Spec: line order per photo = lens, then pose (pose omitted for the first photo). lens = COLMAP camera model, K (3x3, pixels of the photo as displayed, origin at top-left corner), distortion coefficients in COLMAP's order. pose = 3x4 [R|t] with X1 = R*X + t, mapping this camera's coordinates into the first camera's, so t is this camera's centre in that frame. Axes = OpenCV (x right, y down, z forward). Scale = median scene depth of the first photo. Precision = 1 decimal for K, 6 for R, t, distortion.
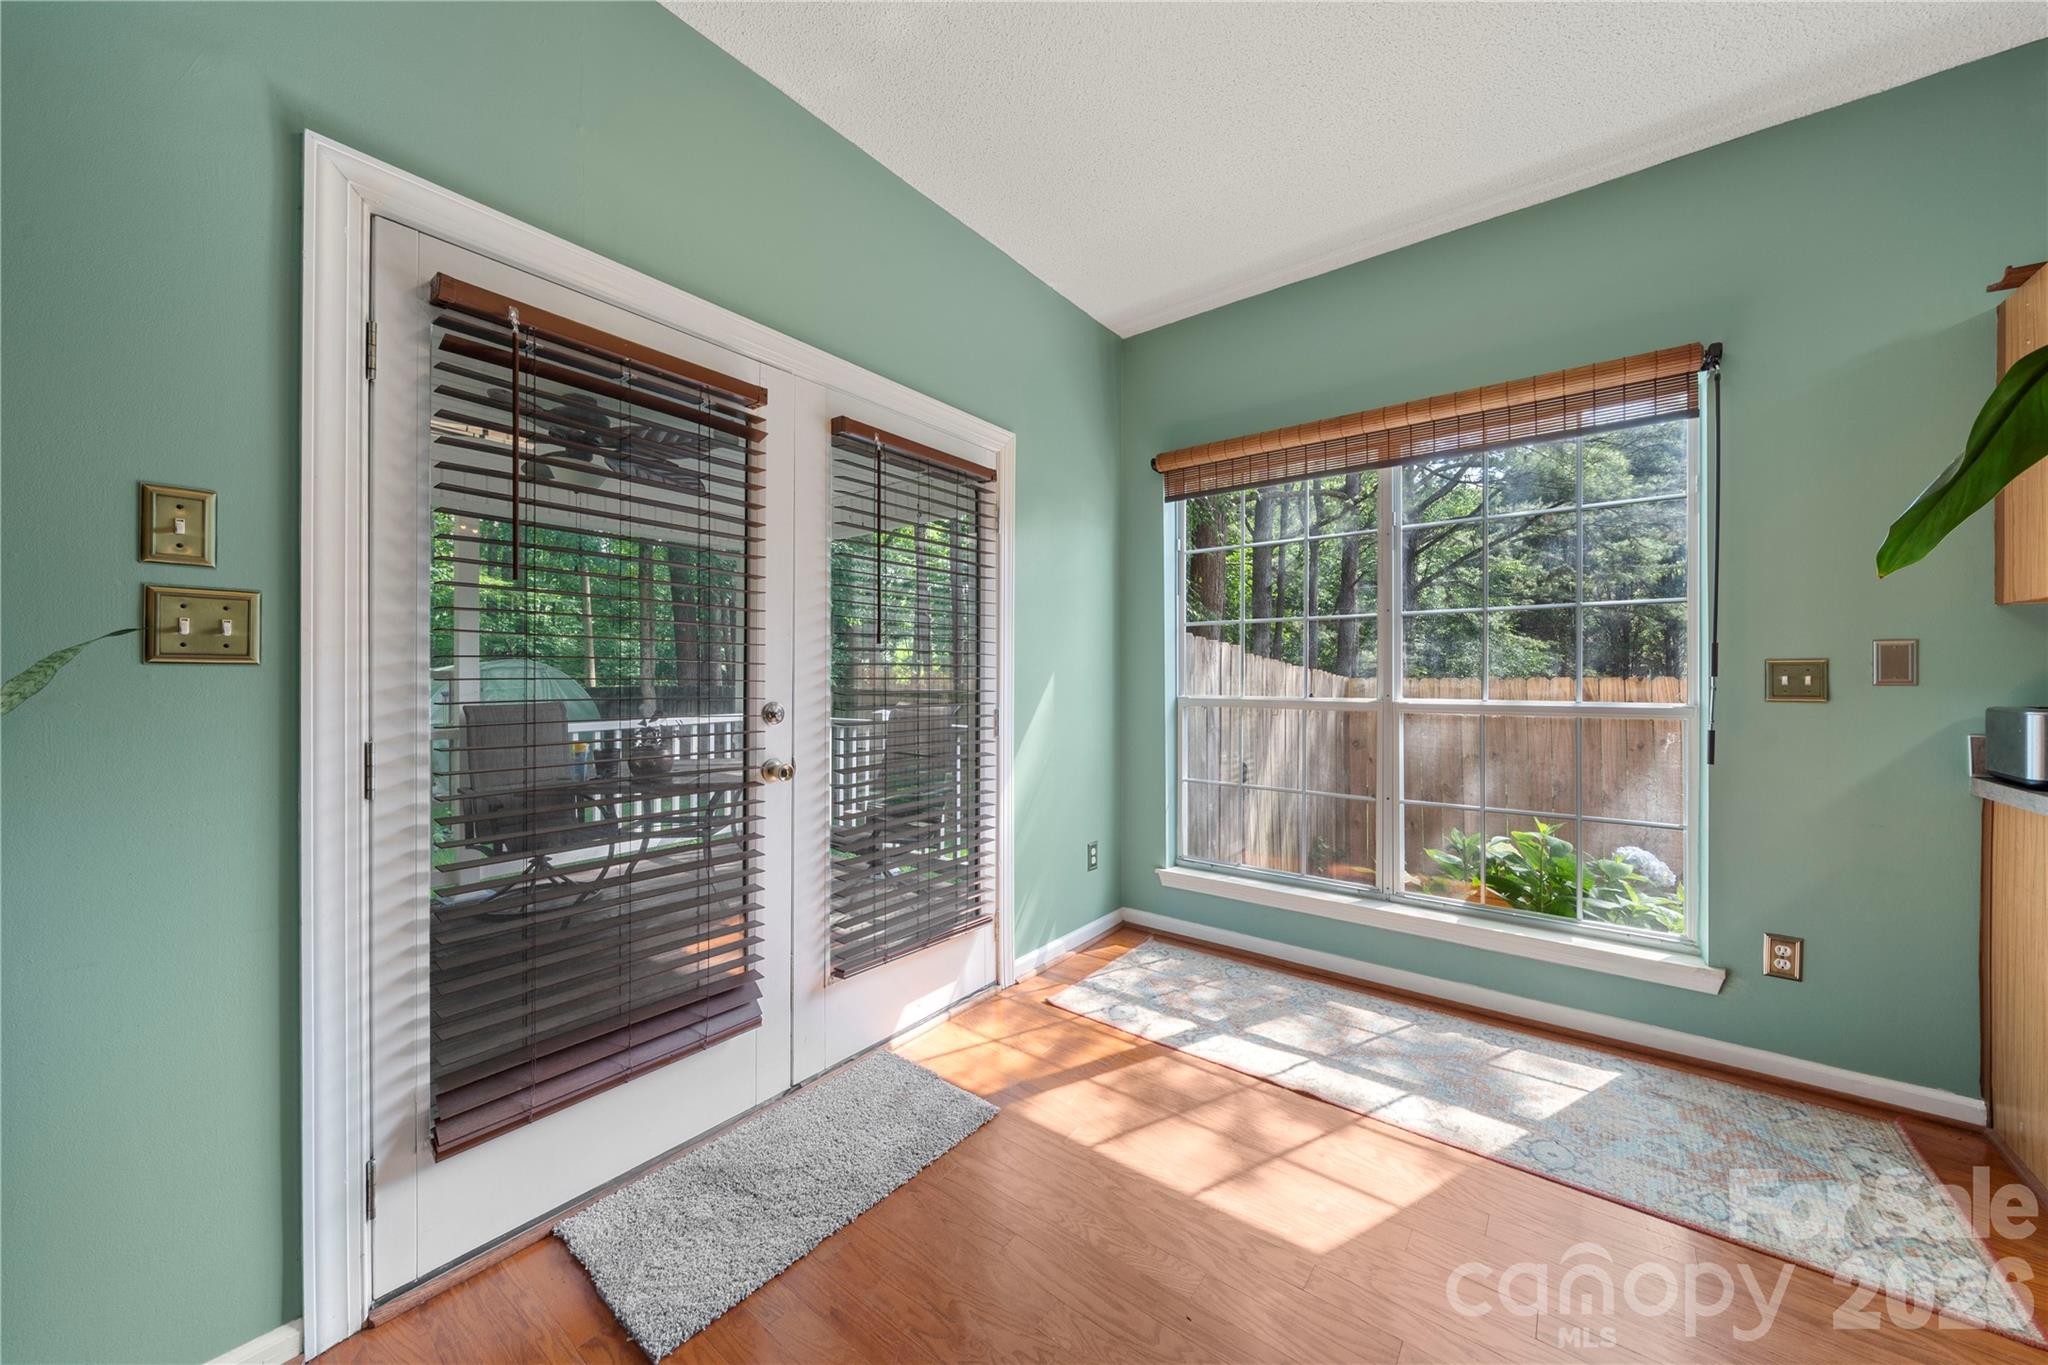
lens RADIAL K [[725.1, 0, 1016.6], [0, 725.1, 676.2], [0, 0, 1]] dist [-0.001058, -0.000358]
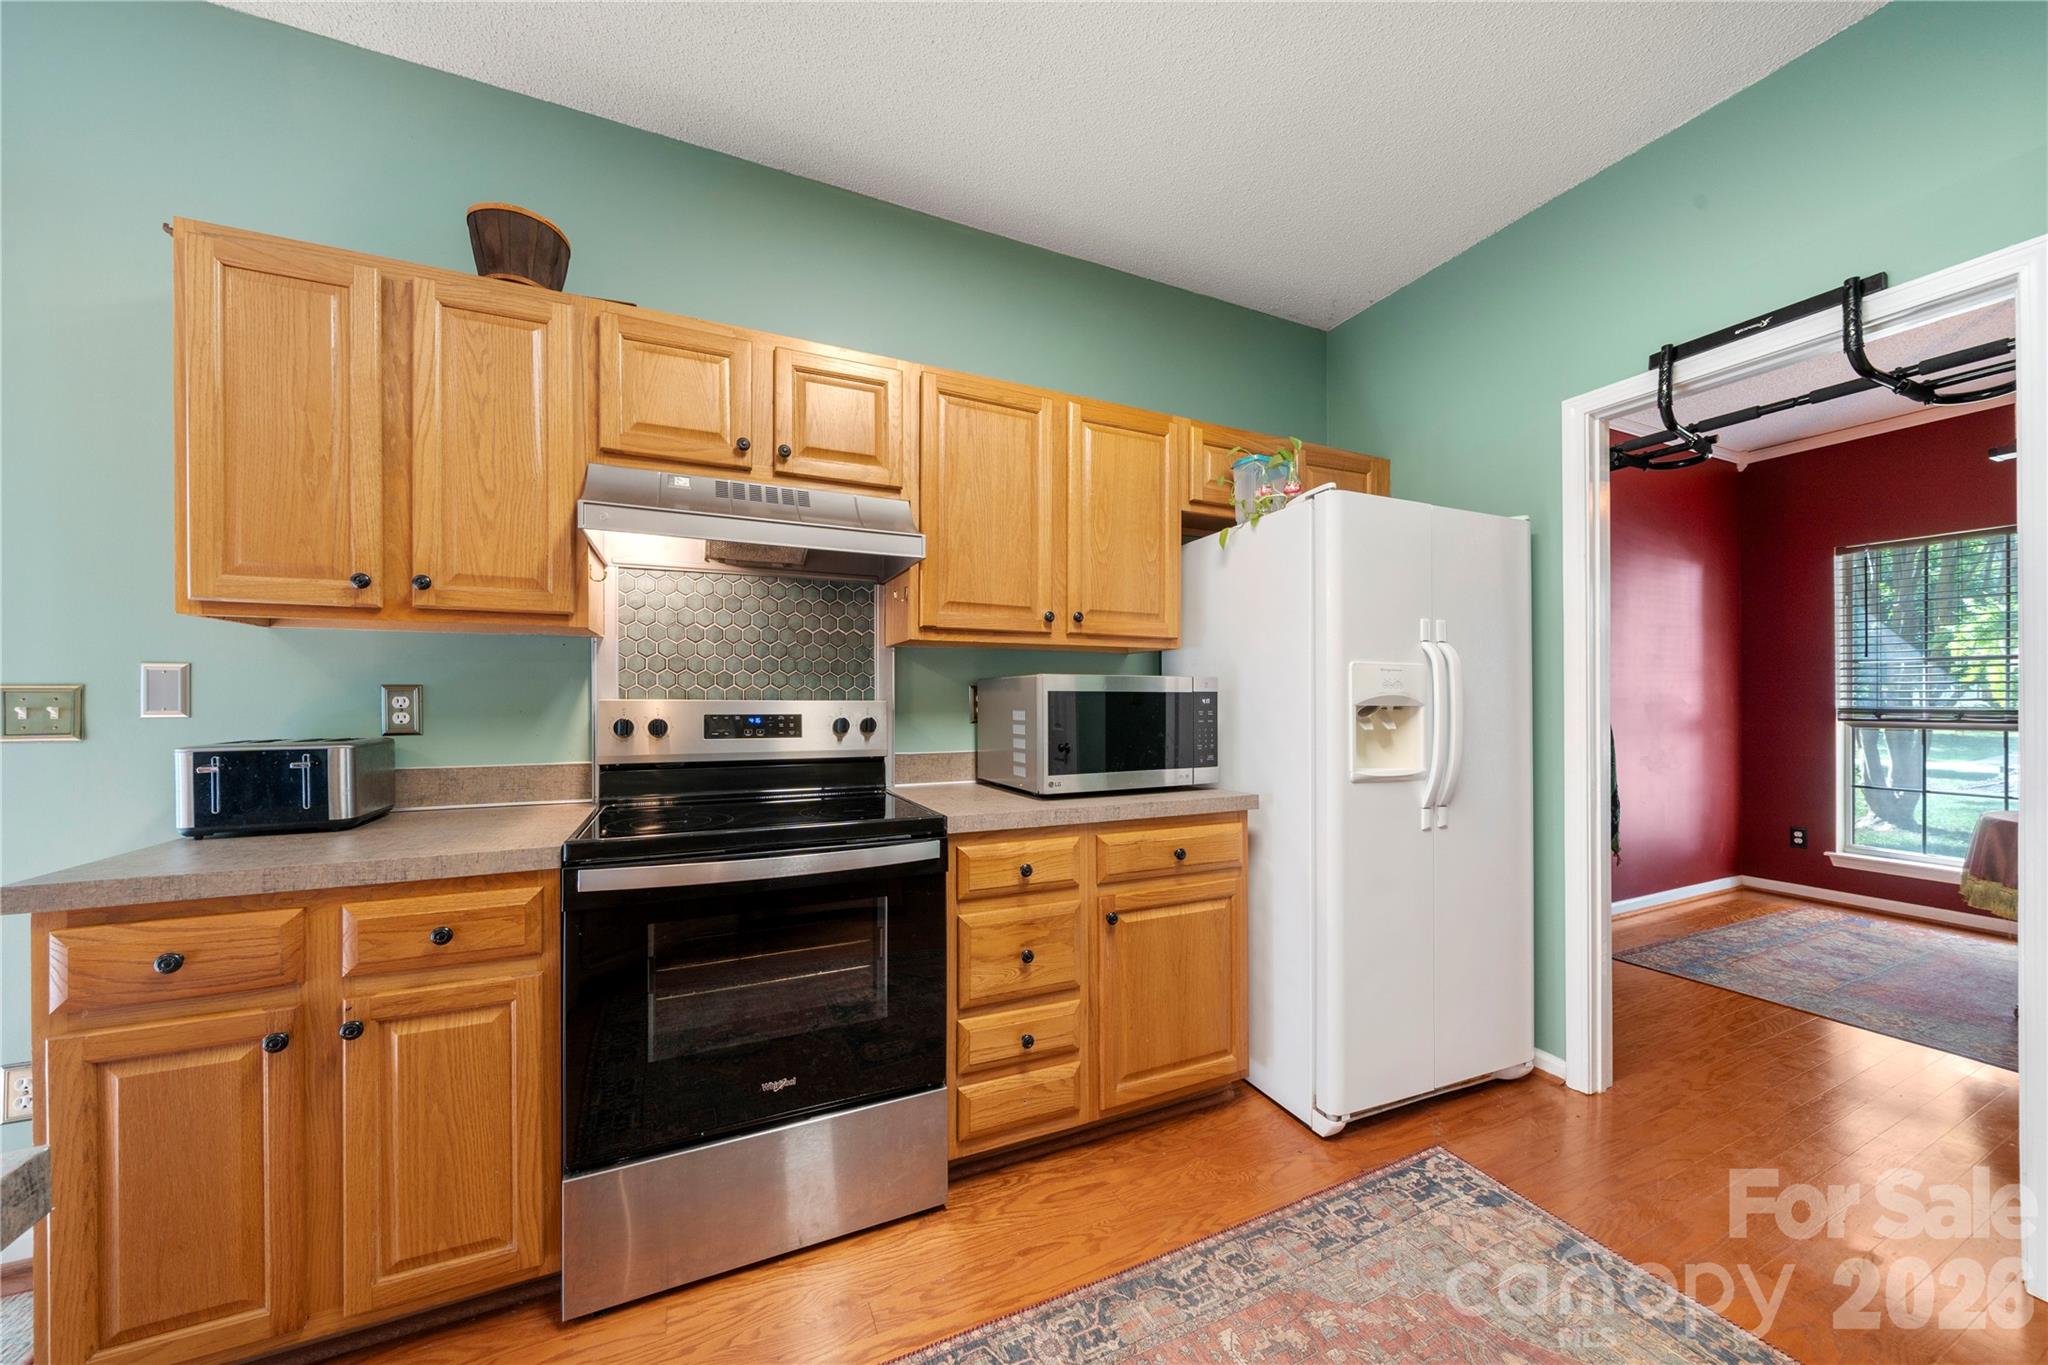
lens RADIAL K [[704.9, 0, 1016.9], [0, 704.9, 699.8], [0, 0, 1]] dist [-0.002035, -0.000209]
pose [[0.465233, -0.000806, 0.885188, 0.746530], [0.001875, 0.999998, -0.000075, -0.003803], [-0.885186, 0.001694, 0.465233, -0.172616]]
